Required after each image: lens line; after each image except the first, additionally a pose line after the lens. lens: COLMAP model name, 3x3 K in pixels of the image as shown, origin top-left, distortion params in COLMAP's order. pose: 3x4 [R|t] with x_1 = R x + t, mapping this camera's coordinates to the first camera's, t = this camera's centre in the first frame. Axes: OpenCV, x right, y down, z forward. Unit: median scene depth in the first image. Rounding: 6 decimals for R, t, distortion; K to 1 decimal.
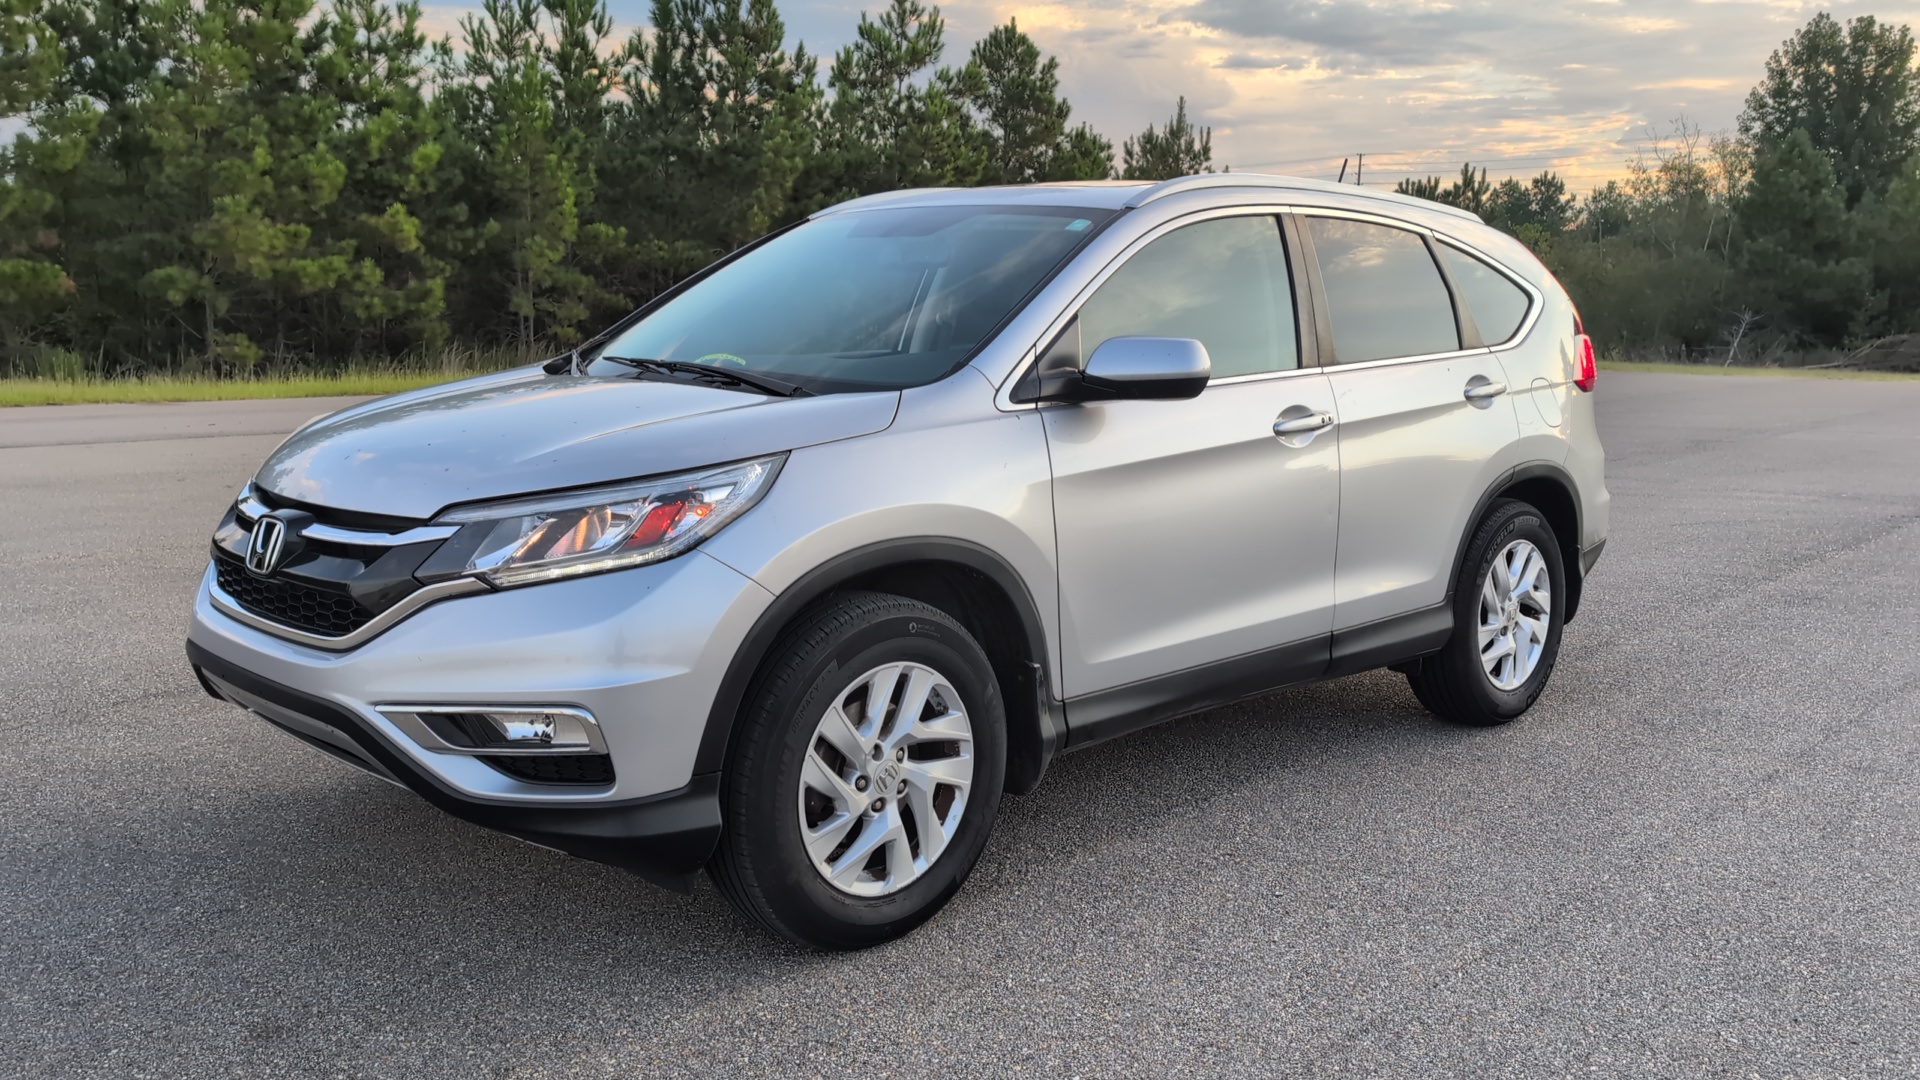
lens RADIAL K [[1643.3, 0, 964.2], [0, 1643.3, 561.3], [0, 0, 1]] dist [0.036104, -0.011785]
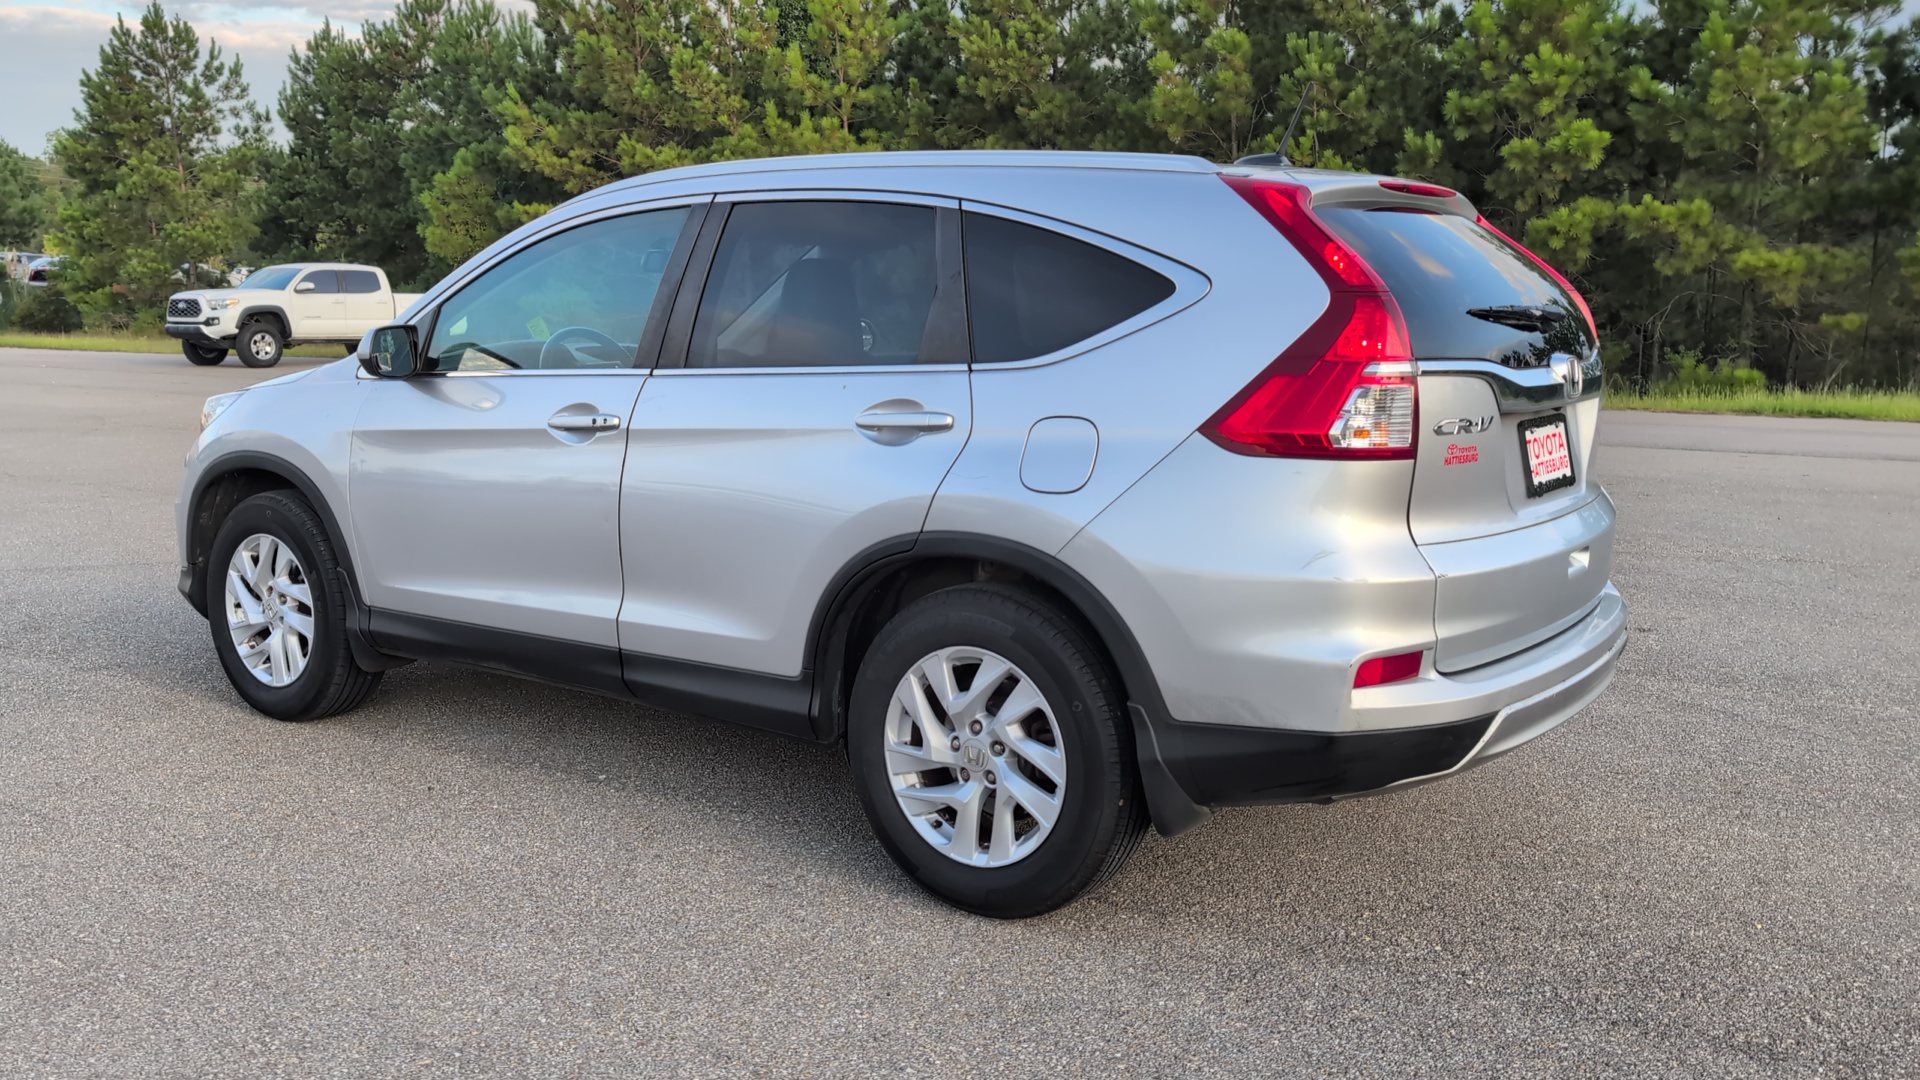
lens RADIAL K [[1643.3, 0, 964.2], [0, 1643.3, 561.3], [0, 0, 1]] dist [0.036104, -0.011785]
pose [[0.175789, 0.150530, -0.972851, 0.153726], [-0.161067, 0.979321, 0.122427, -0.020162], [0.971162, 0.135173, 0.196399, 0.132284]]
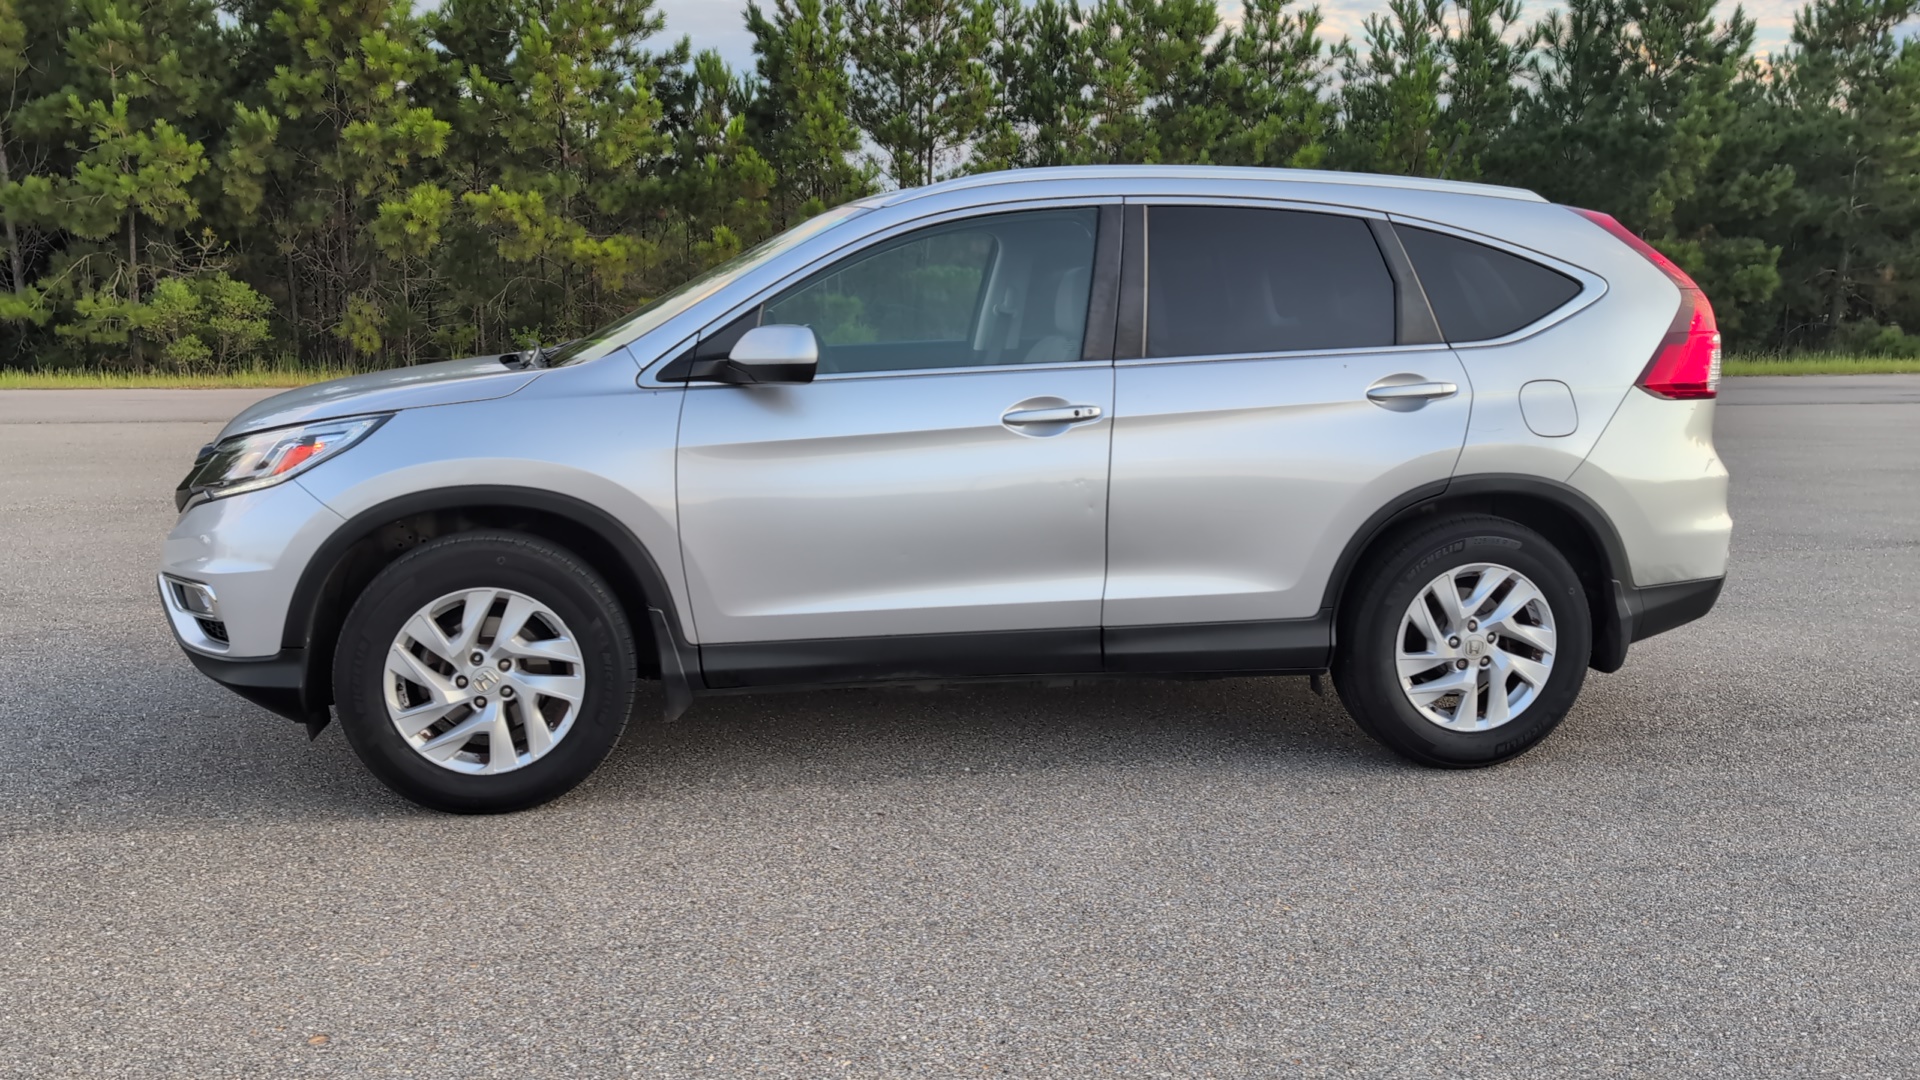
lens RADIAL K [[1643.3, 0, 964.2], [0, 1643.3, 561.3], [0, 0, 1]] dist [0.036104, -0.011785]
pose [[0.828298, 0.088581, -0.553241, 0.092457], [-0.086651, 0.995796, 0.029708, -0.002480], [0.553546, 0.023331, 0.832491, 0.017159]]
